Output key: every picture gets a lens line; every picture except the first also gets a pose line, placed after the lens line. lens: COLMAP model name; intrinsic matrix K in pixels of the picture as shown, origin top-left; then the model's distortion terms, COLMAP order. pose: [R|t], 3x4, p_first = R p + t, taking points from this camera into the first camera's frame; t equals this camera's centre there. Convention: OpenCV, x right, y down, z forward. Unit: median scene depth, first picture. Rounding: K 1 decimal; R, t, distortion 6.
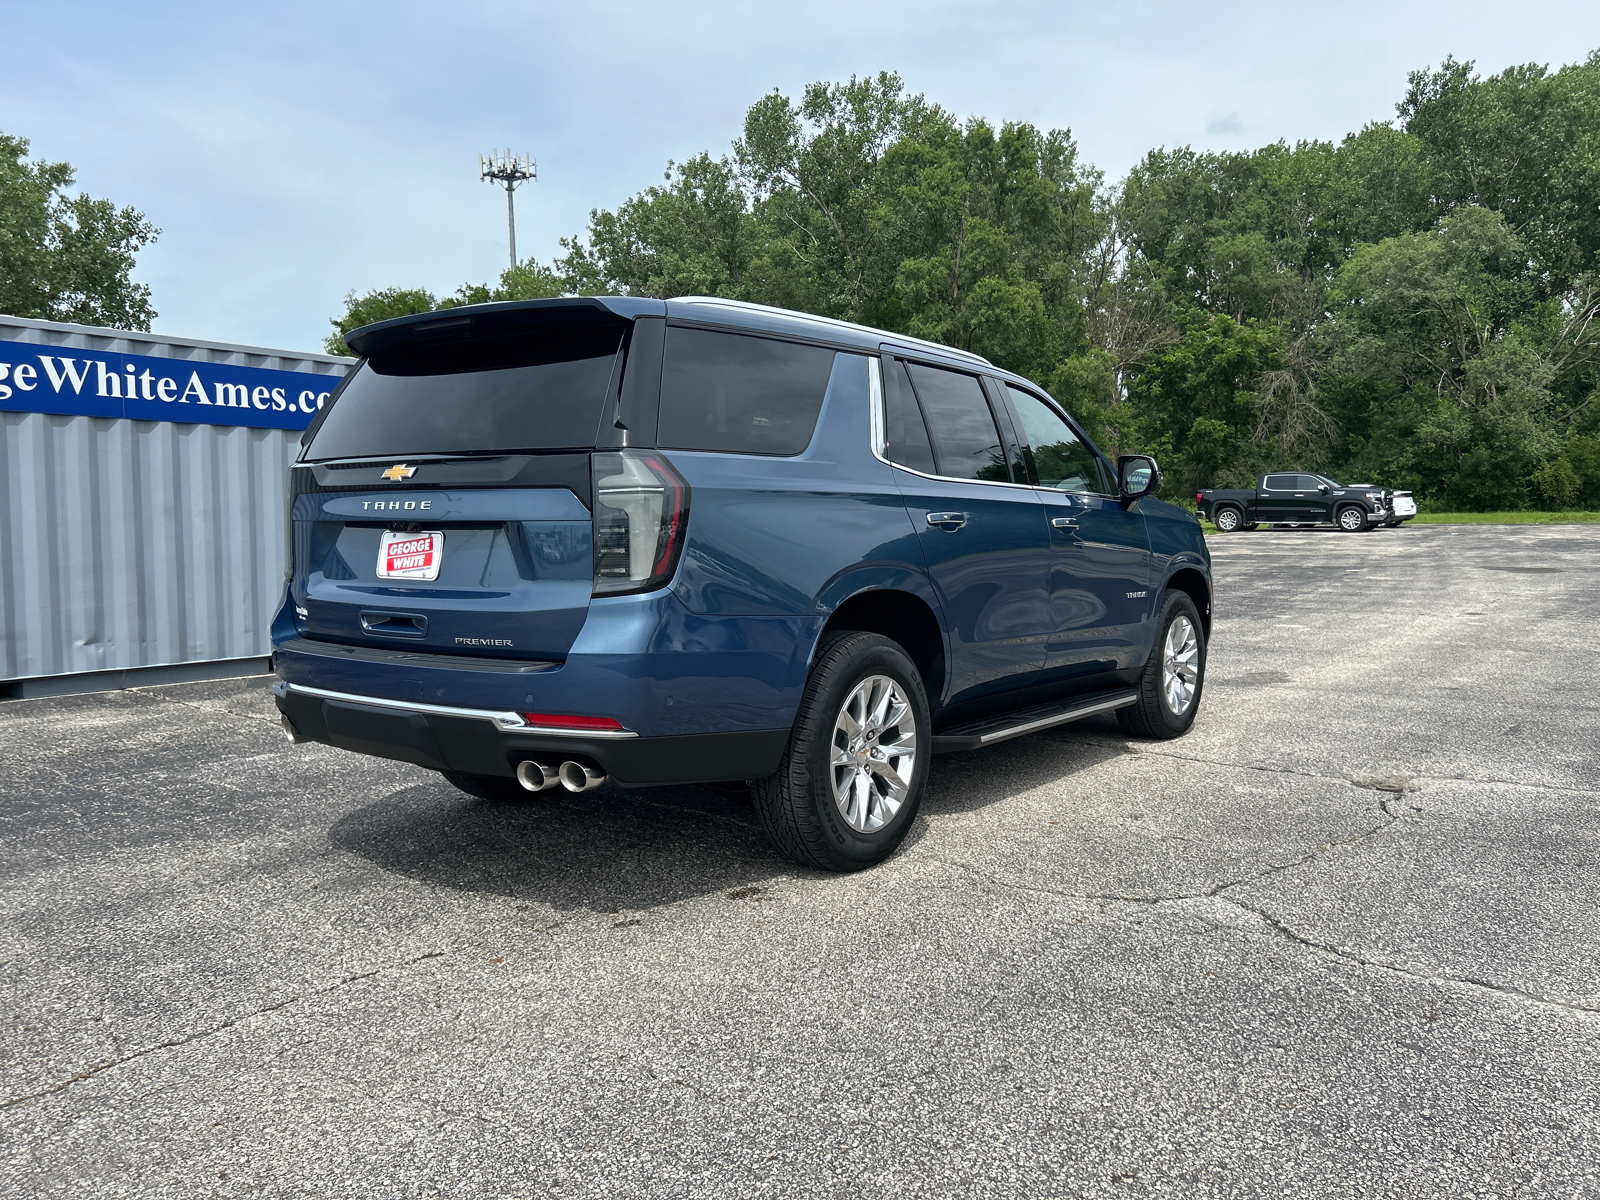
lens RADIAL K [[1243.2, 0, 804.9], [0, 1243.2, 605.9], [0, 0, 1]] dist [0.055672, -0.062853]
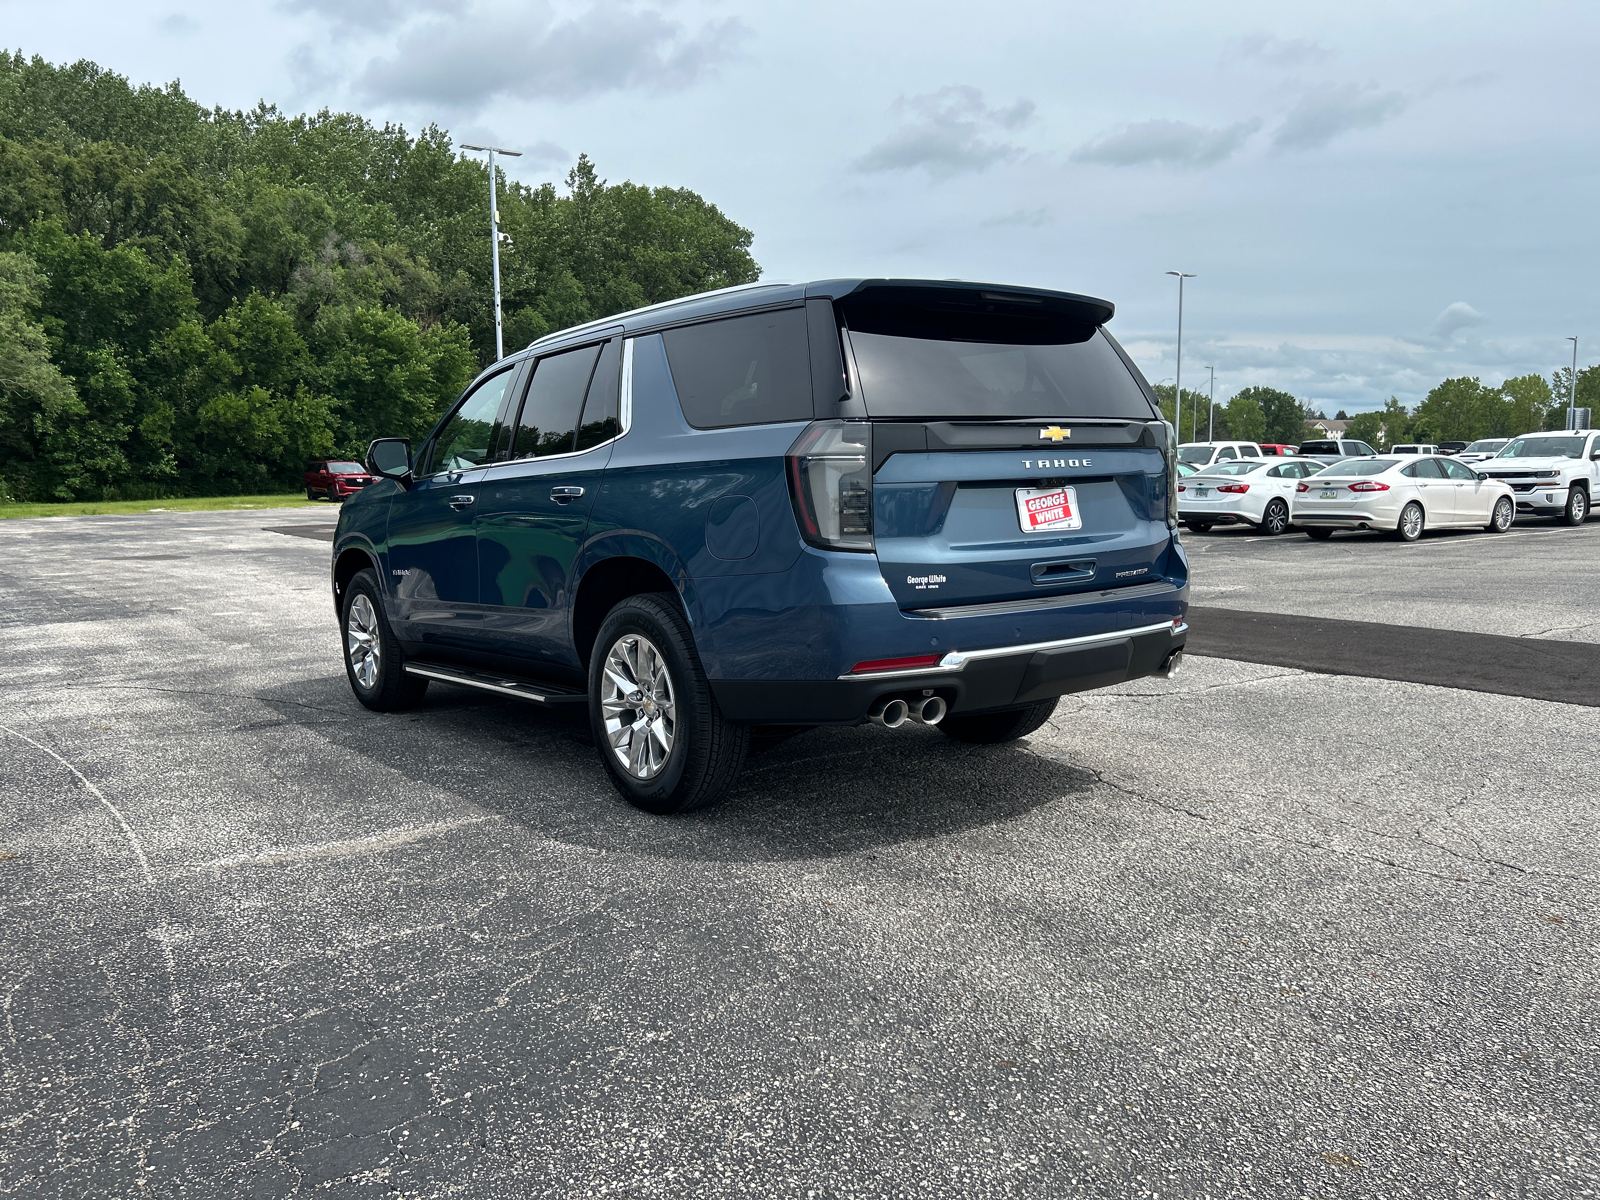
lens RADIAL K [[1243.2, 0, 804.9], [0, 1243.2, 605.9], [0, 0, 1]] dist [0.055672, -0.062853]
pose [[0.241025, -0.099858, 0.965368, -0.162055], [0.101311, 0.991847, 0.077303, -0.007100], [-0.965217, 0.079170, 0.249176, 0.106467]]
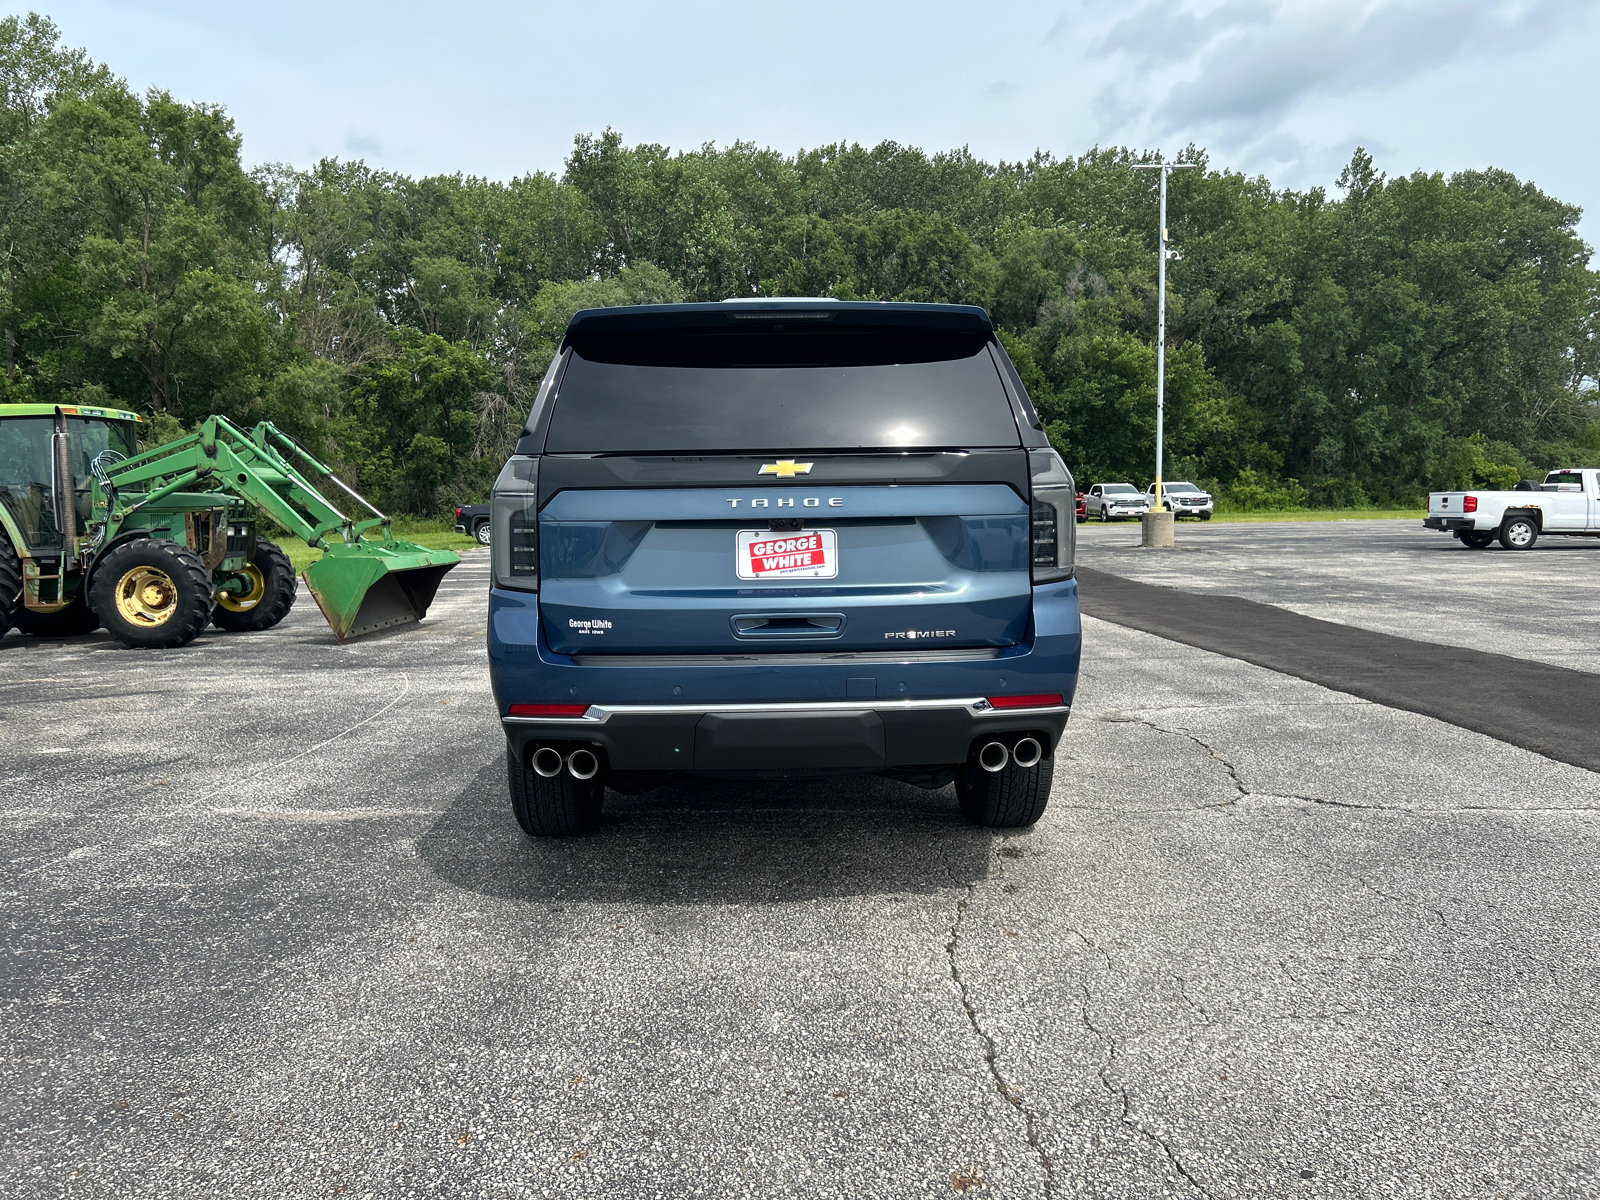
lens RADIAL K [[1252.0, 0, 784.4], [0, 1252.0, 595.2], [0, 0, 1]] dist [0.054520, -0.061332]
pose [[0.775926, -0.044395, 0.629259, -0.103677], [0.058673, 0.998275, -0.001919, -0.000823], [-0.628089, 0.038410, 0.777193, 0.028608]]
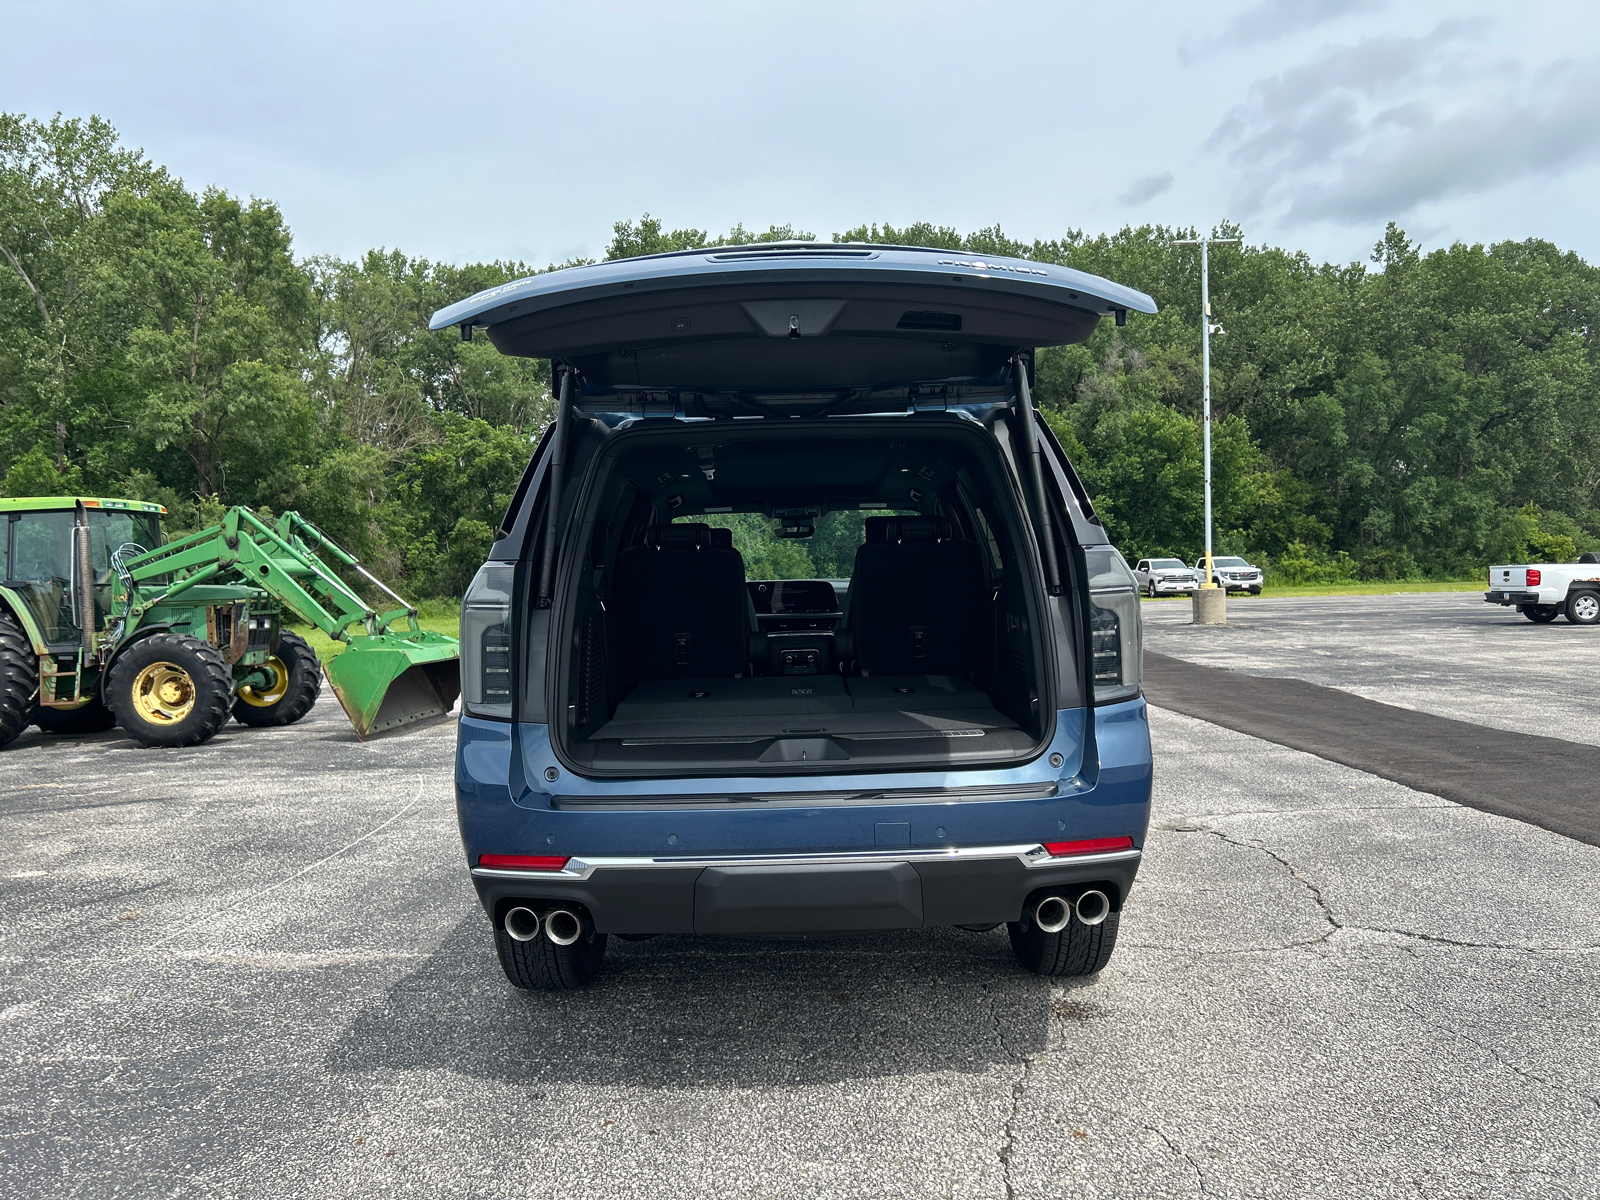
lens RADIAL K [[1243.2, 0, 804.9], [0, 1243.2, 605.9], [0, 0, 1]] dist [0.055672, -0.062853]
pose [[0.788696, -0.020721, 0.614434, -0.091262], [0.068978, 0.996104, -0.054948, -0.004544], [-0.610901, 0.085720, 0.787052, 0.039887]]
